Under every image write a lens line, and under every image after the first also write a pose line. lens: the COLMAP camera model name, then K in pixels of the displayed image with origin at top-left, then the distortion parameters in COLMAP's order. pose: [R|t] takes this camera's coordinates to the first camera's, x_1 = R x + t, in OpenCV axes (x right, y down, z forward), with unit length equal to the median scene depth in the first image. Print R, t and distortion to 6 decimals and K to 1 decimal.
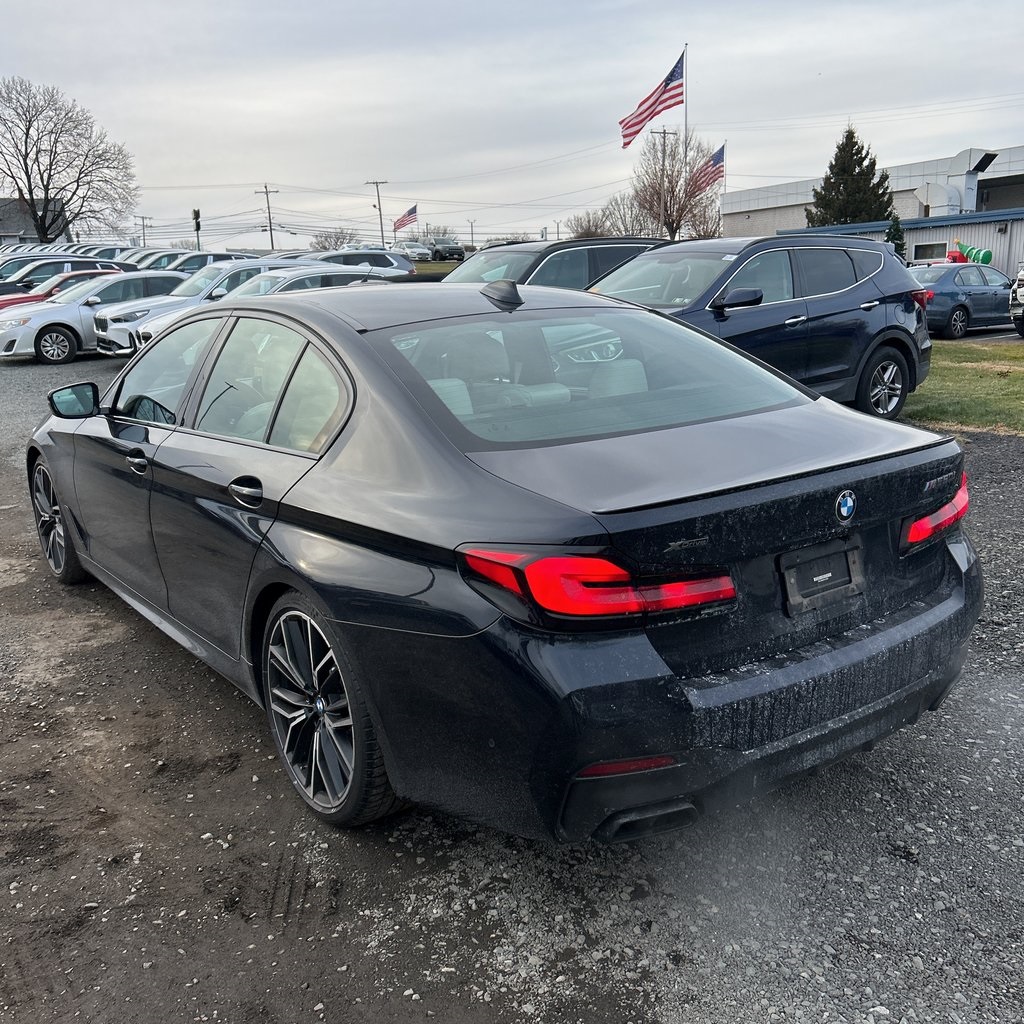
lens RADIAL K [[1018.5, 0, 512.0], [0, 1018.5, 512.0], [0, 0, 1]] dist [0.023009, -0.019391]
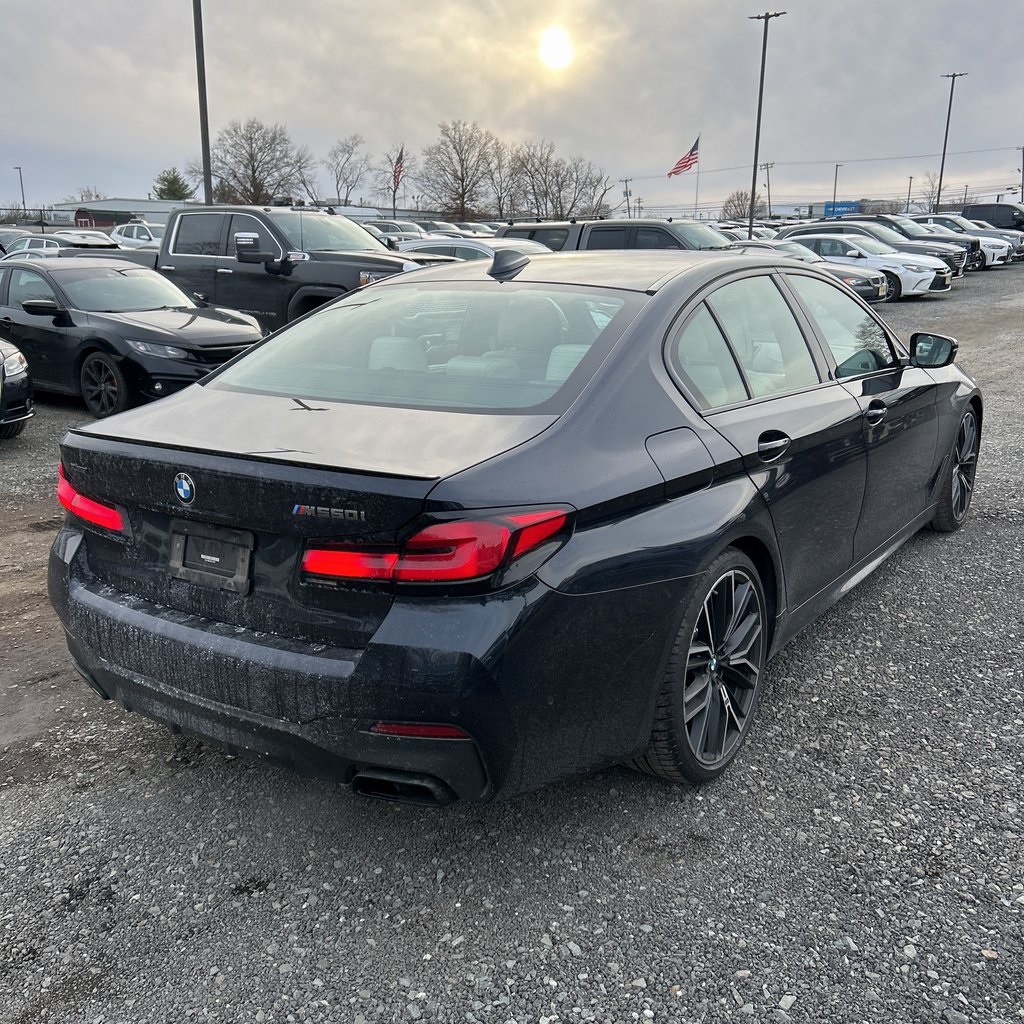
lens RADIAL K [[1018.5, 0, 512.0], [0, 1018.5, 512.0], [0, 0, 1]] dist [0.023009, -0.019391]
pose [[0.334172, 0.257247, -0.906727, 1.354344], [-0.210724, 0.958071, 0.194152, -0.247067], [0.918654, 0.126189, 0.374368, 0.924672]]
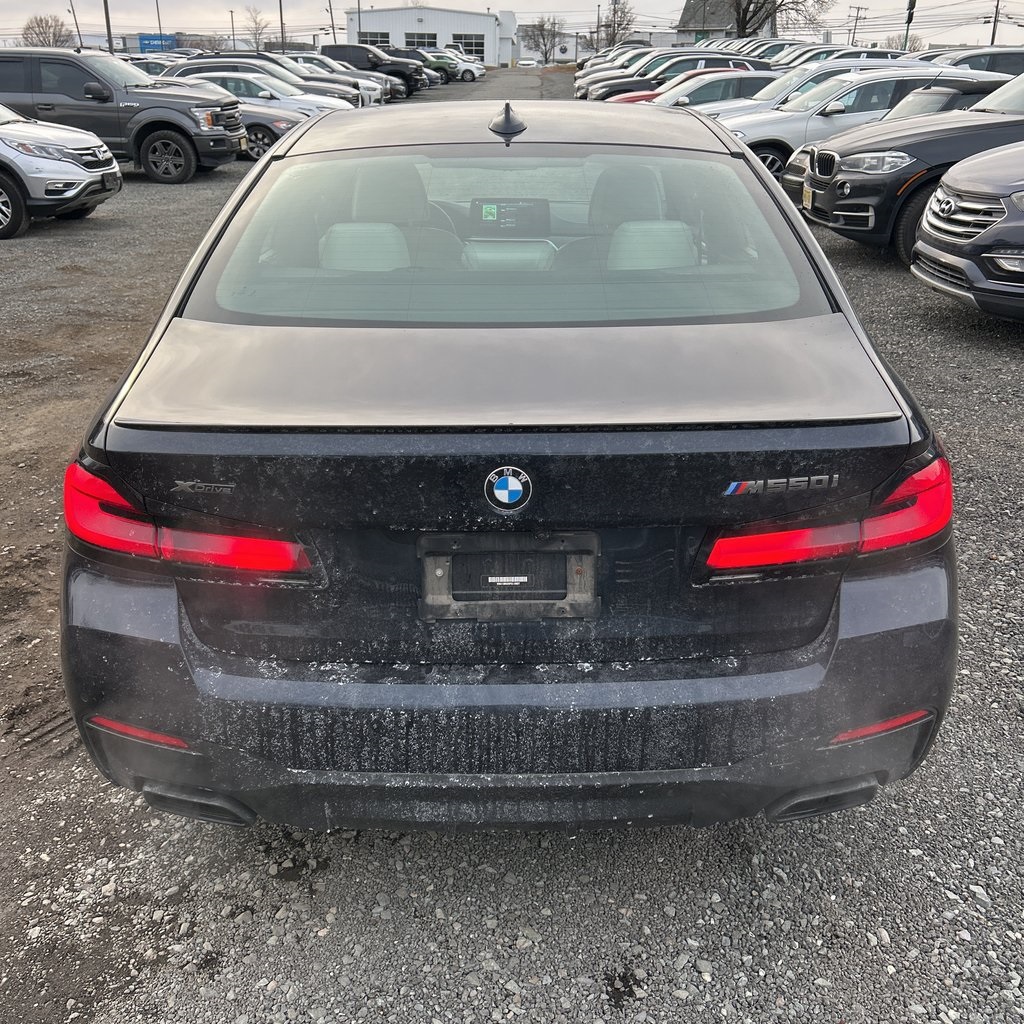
lens RADIAL K [[998.7, 0, 518.0], [0, 998.7, 506.5], [0, 0, 1]] dist [0.103390, -0.135560]
pose [[0.810852, 0.250611, -0.528880, 0.679252], [-0.154854, 0.963343, 0.219068, -0.137815], [0.564393, -0.095732, 0.819936, 0.472096]]
